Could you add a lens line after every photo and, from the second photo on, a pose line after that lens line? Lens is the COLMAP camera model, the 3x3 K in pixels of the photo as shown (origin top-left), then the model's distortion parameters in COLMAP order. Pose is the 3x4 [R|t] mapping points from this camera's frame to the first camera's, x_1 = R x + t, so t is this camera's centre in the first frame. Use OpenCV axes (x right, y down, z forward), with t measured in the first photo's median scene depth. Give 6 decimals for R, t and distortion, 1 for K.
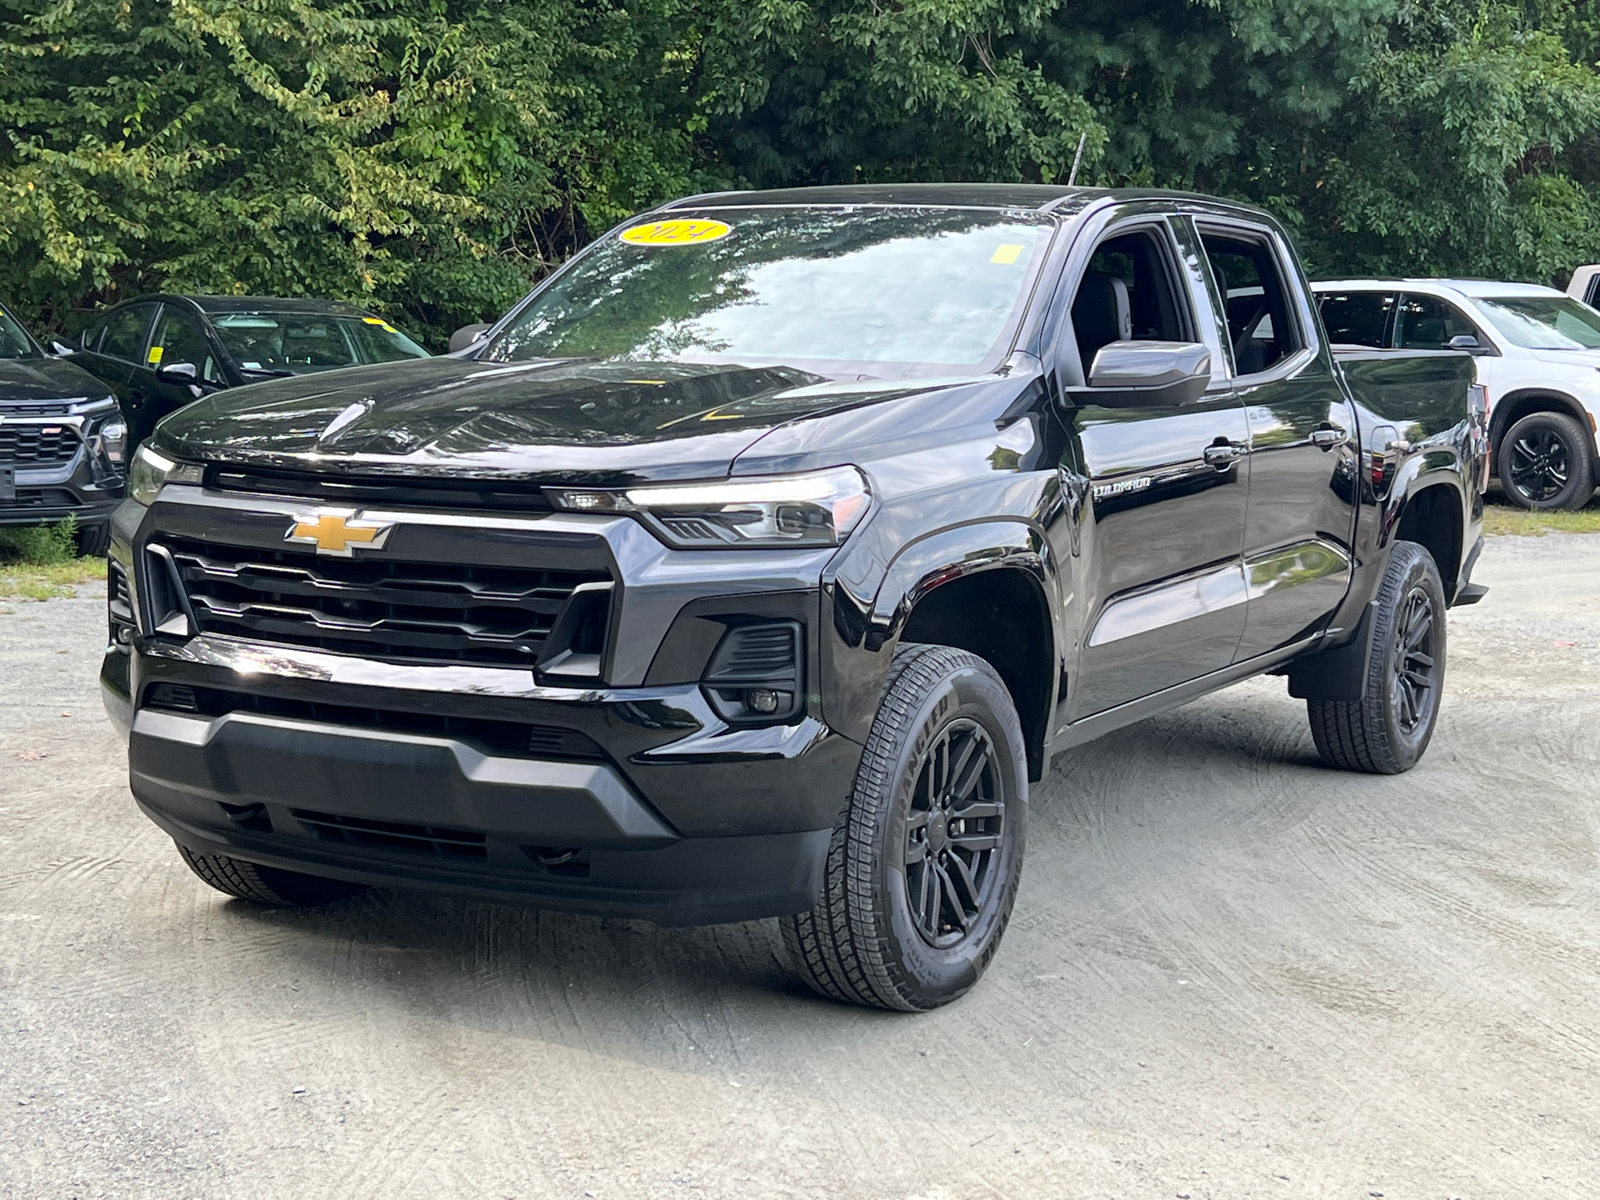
lens RADIAL K [[2541.8, 0, 829.0], [0, 2541.8, 610.6], [0, 0, 1]] dist [0.051183, 0.000000]
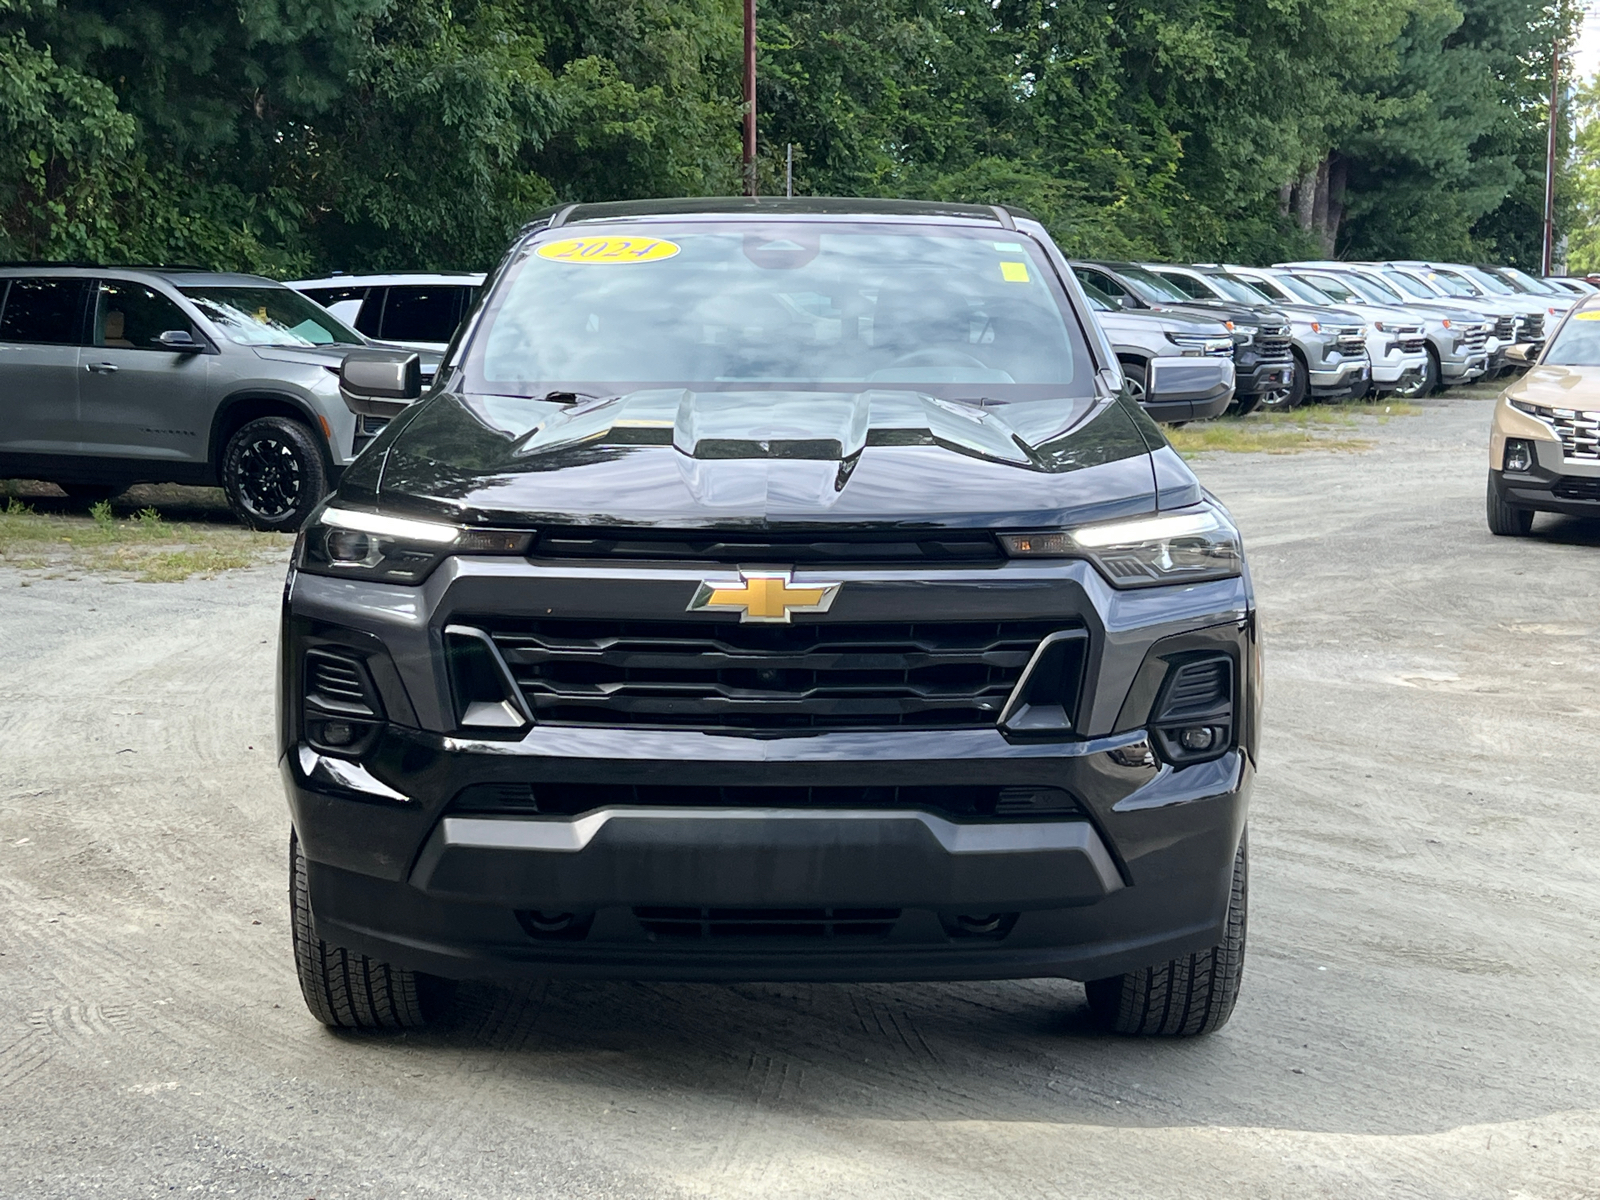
lens RADIAL K [[2541.8, 0, 794.0], [0, 2541.8, 608.5], [0, 0, 1]] dist [0.051183, 0.000000]
pose [[0.879413, -0.072146, 0.470562, -0.565556], [0.069735, 0.997310, 0.022582, -0.042849], [-0.470925, 0.012956, 0.882078, 0.187390]]
